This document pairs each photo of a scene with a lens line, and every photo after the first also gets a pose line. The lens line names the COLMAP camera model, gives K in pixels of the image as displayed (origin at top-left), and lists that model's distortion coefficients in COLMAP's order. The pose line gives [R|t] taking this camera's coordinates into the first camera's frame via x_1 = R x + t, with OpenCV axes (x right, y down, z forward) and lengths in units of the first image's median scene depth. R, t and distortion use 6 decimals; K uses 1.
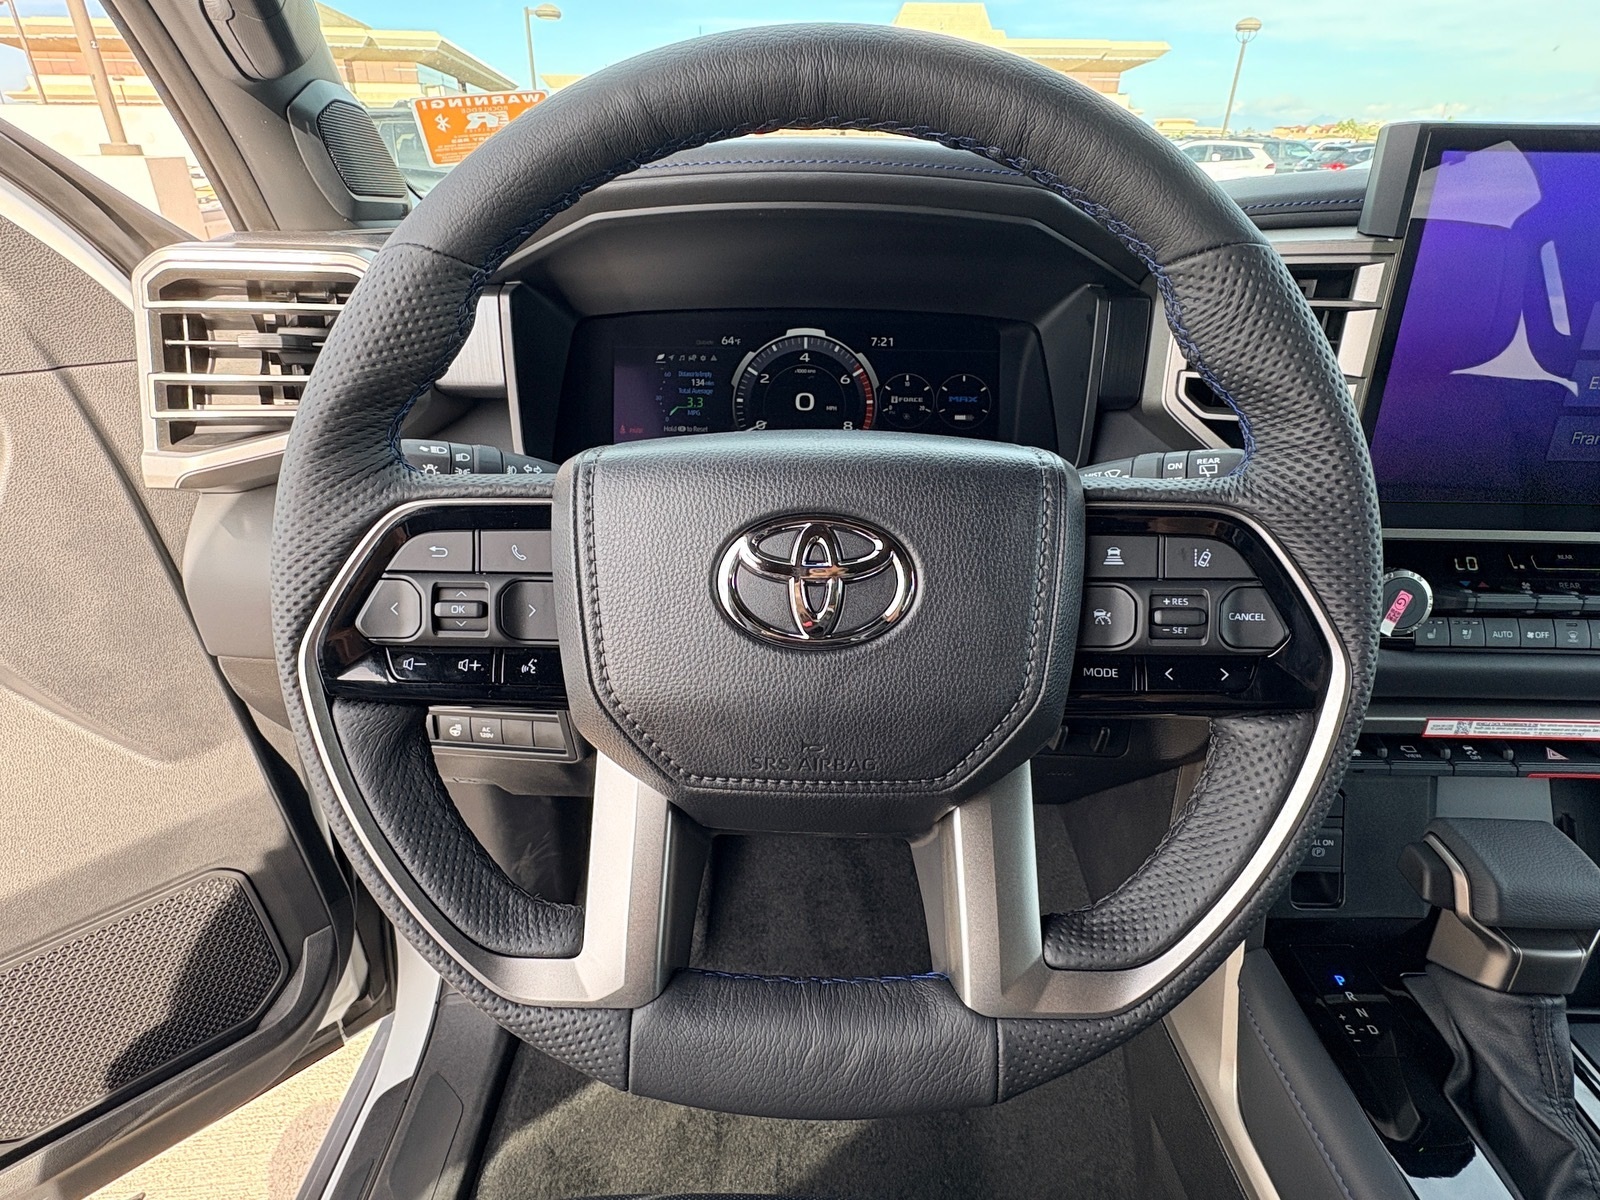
lens RADIAL K [[848.9, 0, 784.4], [0, 848.9, 595.4], [0, 0, 1]] dist [0.000655, 0.002672]
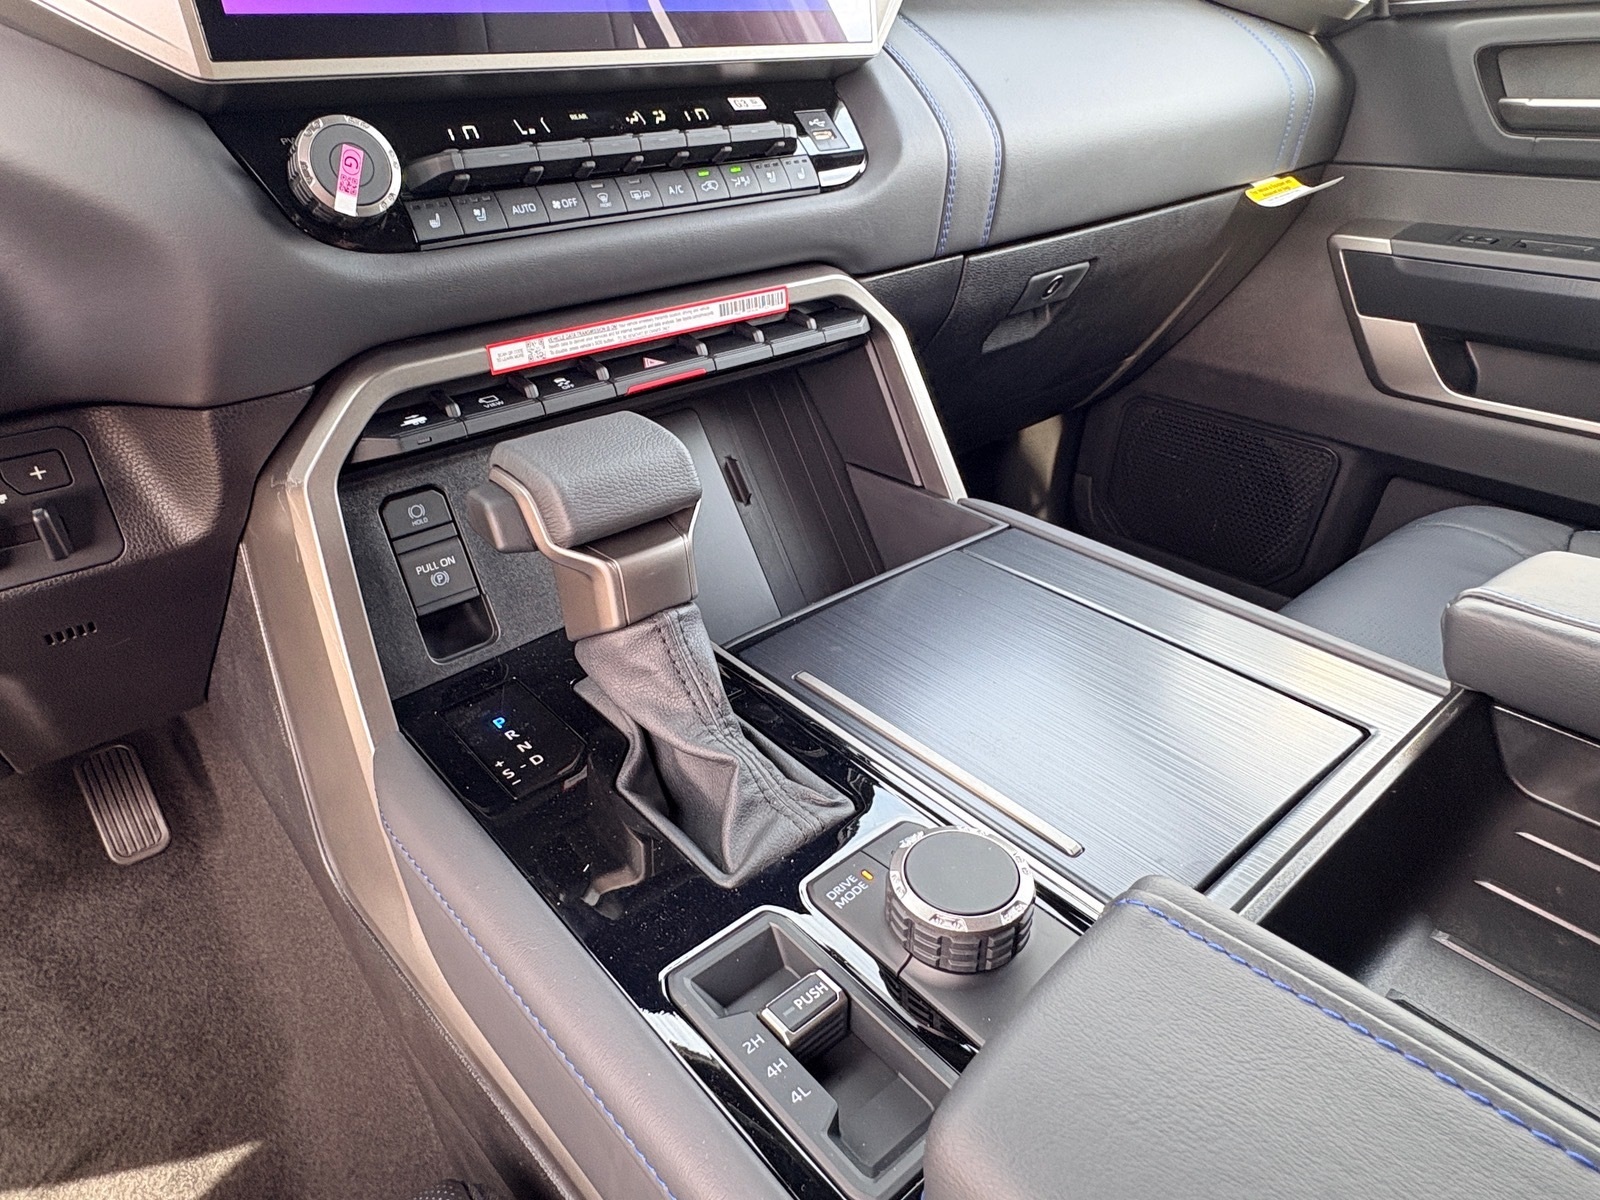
lens RADIAL K [[980.2, 0, 764.5], [0, 980.2, 601.6], [0, 0, 1]] dist [-0.004585, 0.005861]
pose [[0.758102, -0.350214, 0.550120, 0.396611], [0.325410, 0.934190, 0.146280, 0.302396], [-0.565146, 0.068120, 0.822174, 0.188270]]
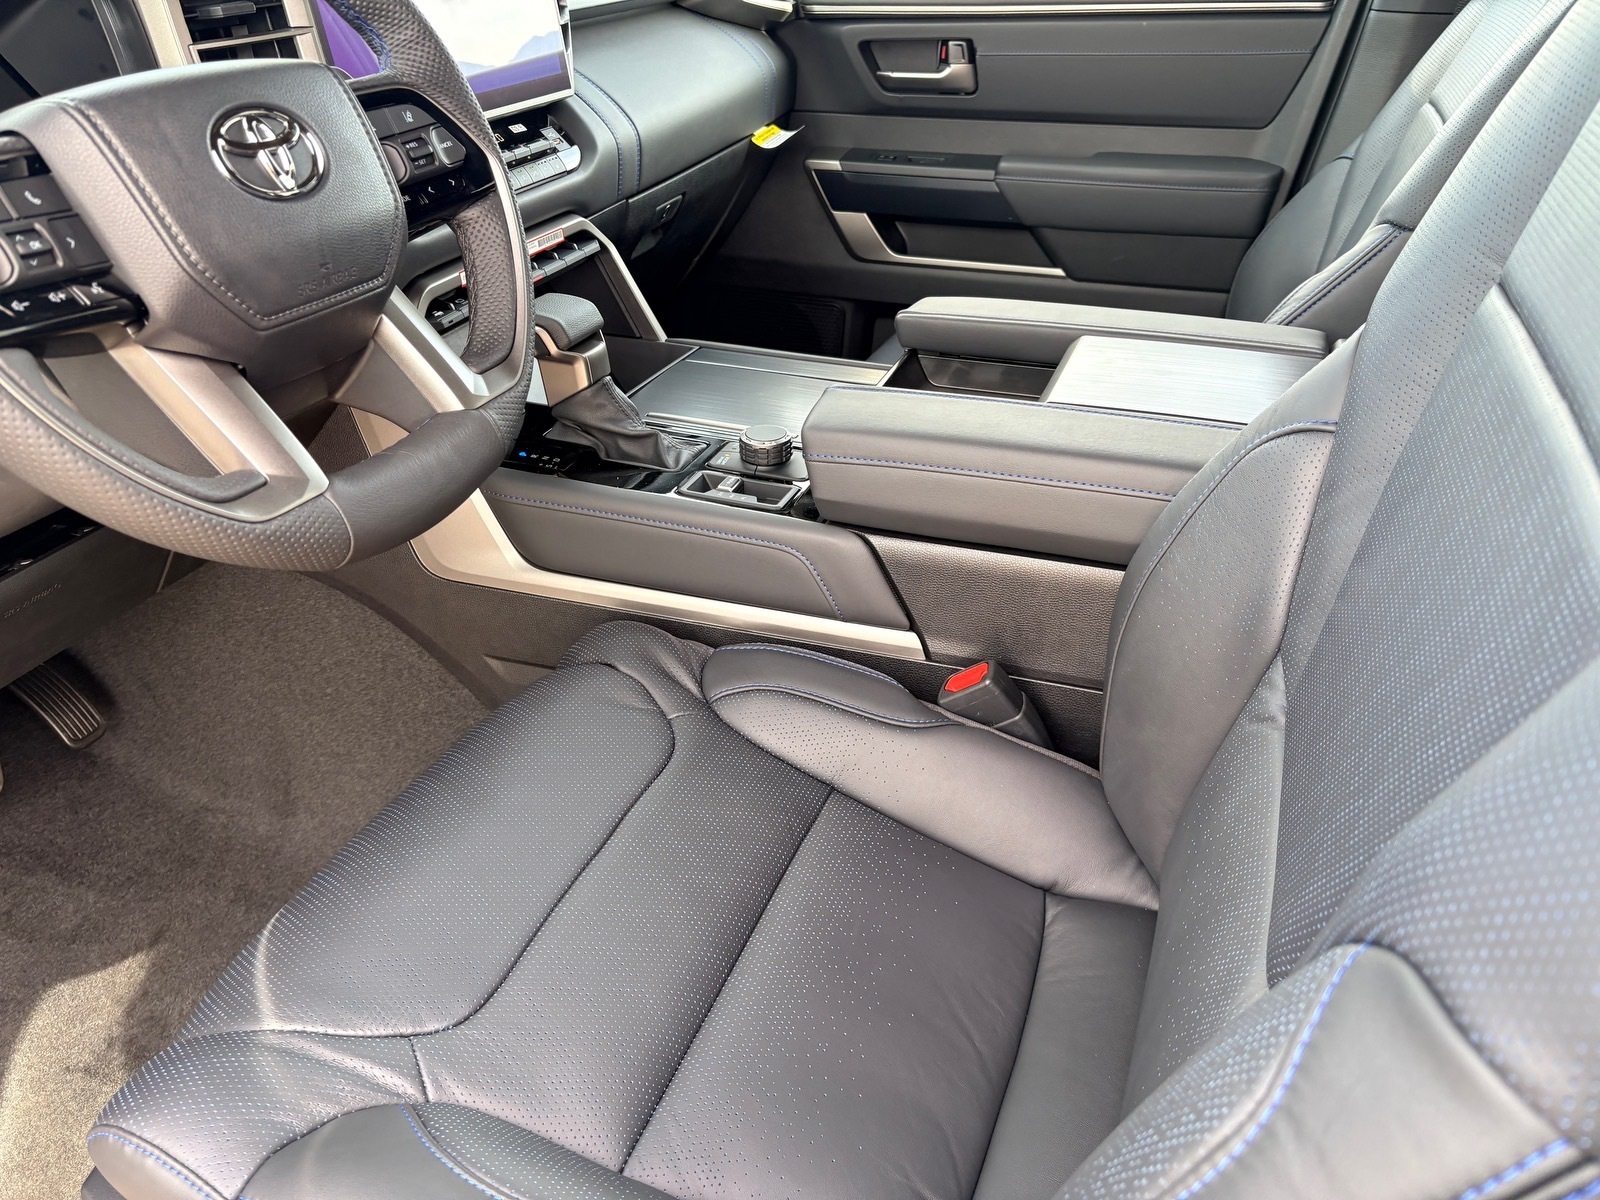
lens RADIAL K [[1215.9, 0, 802.2], [0, 1215.9, 605.7], [0, 0, 1]] dist [0.025823, -0.022412]
pose [[0.331755, -0.490589, 0.805767, -0.952396], [0.435670, 0.837275, 0.330396, 0.186384], [-0.836738, 0.241438, 0.491505, -0.336525]]
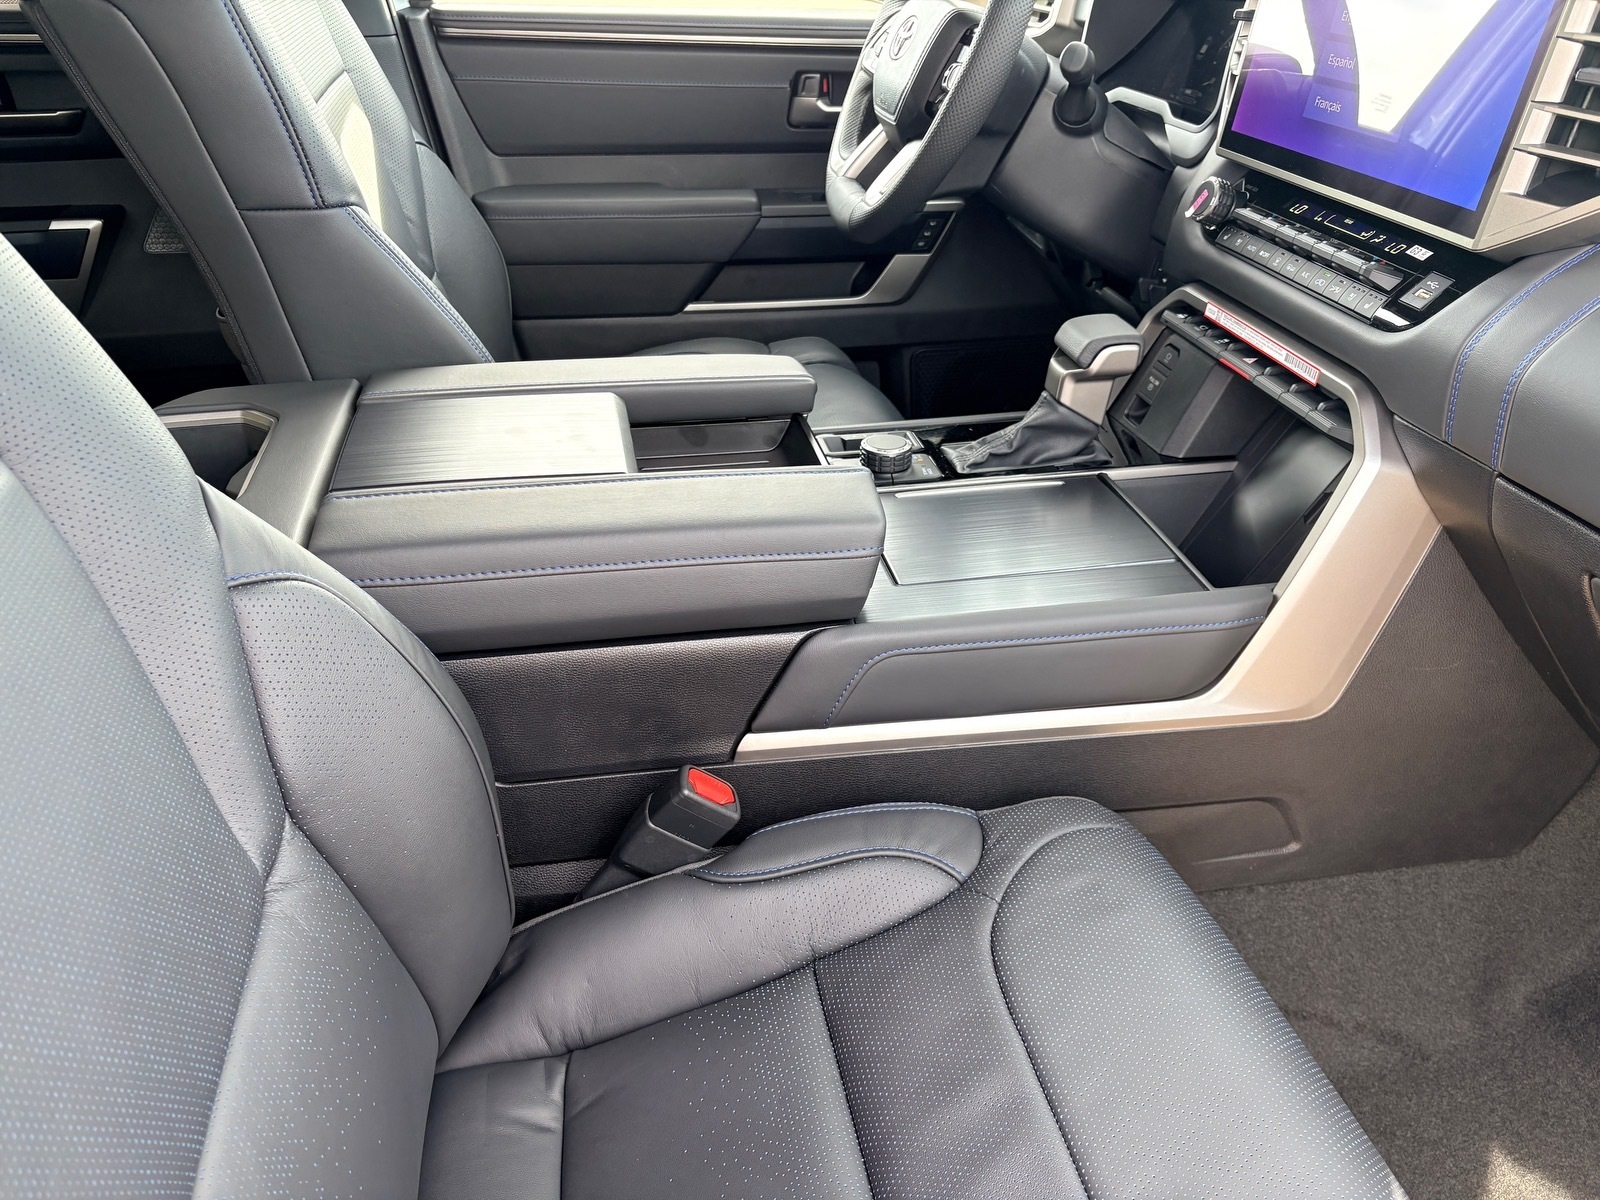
lens RADIAL K [[1215.9, 0, 806.6], [0, 1215.9, 607.0], [0, 0, 1]] dist [0.025823, -0.022412]
pose [[0.193591, 0.482046, -0.854491, 2.597472], [-0.444863, 0.819412, 0.361469, 0.124933], [0.874425, 0.310154, 0.373076, -0.185746]]
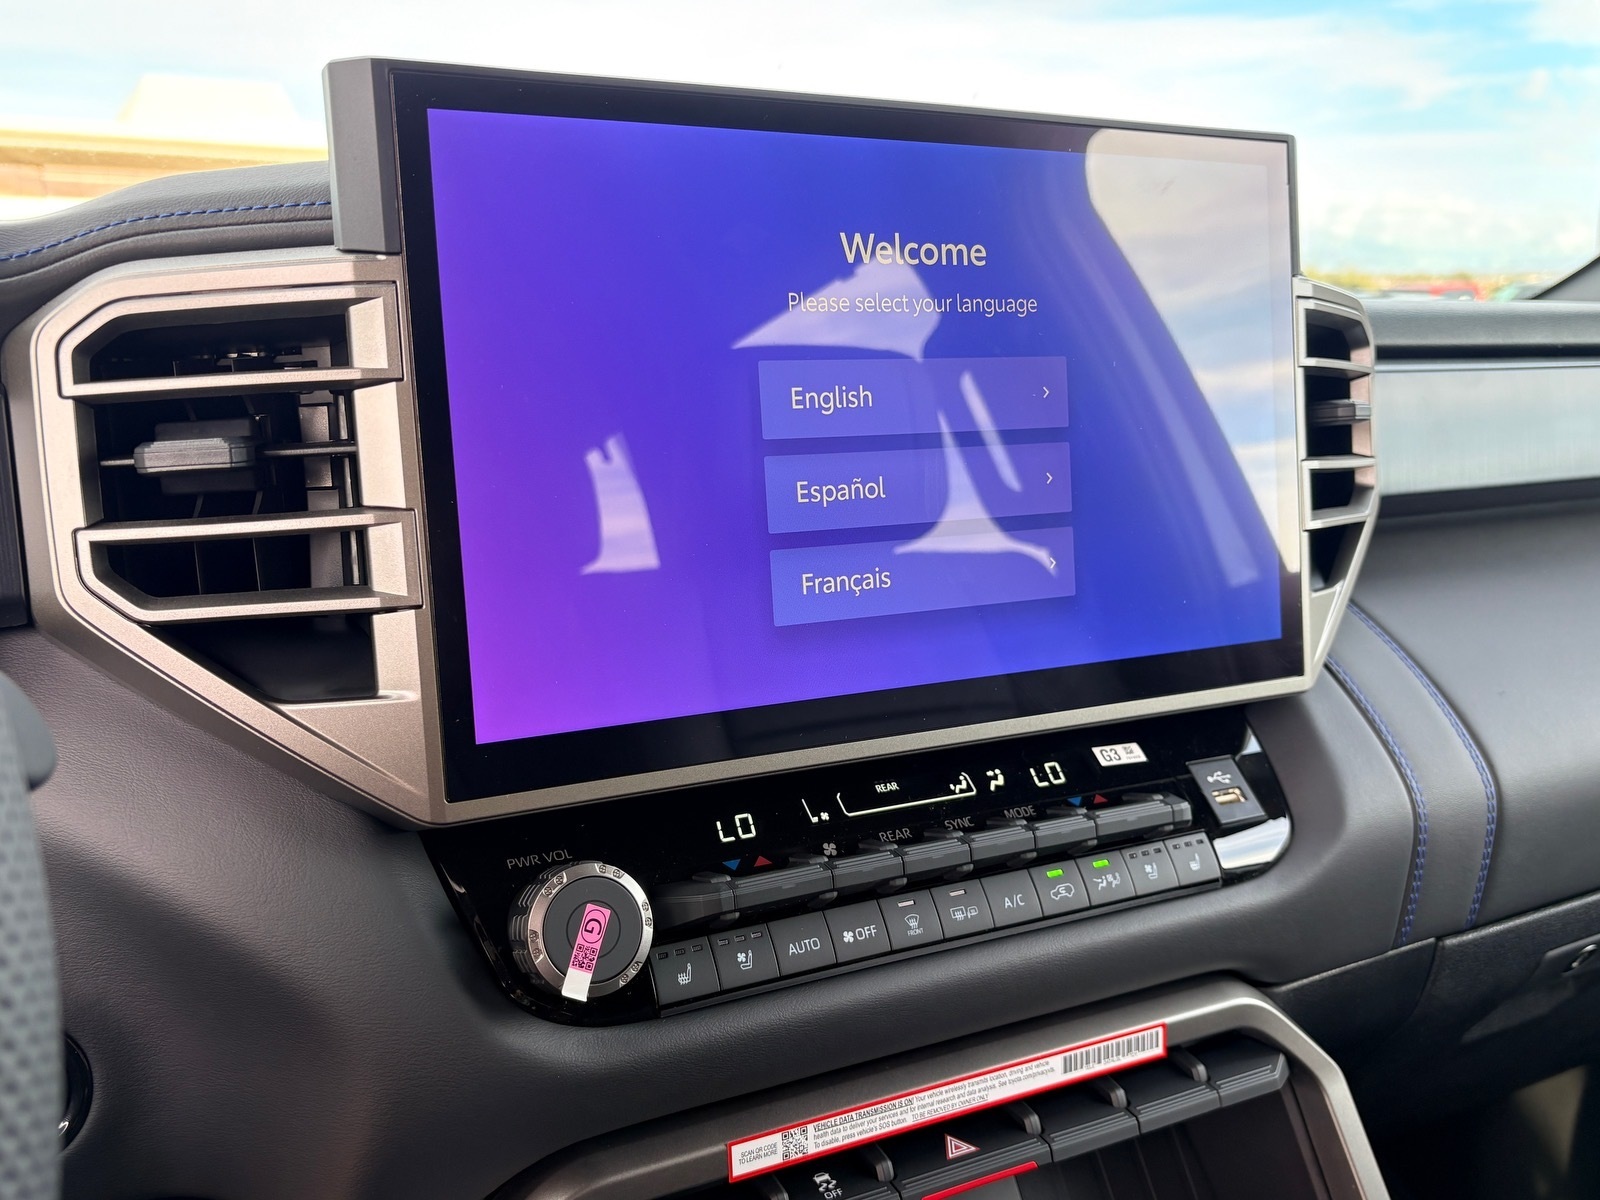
lens RADIAL K [[1475.0, 0, 792.6], [0, 1475.0, 611.1], [0, 0, 1]] dist [0.020008, 0.000000]
pose [[0.872475, -0.102352, 0.477819, 0.401790], [0.229061, 0.949397, -0.214887, 0.042064], [-0.431645, 0.296933, 0.851771, 0.142051]]
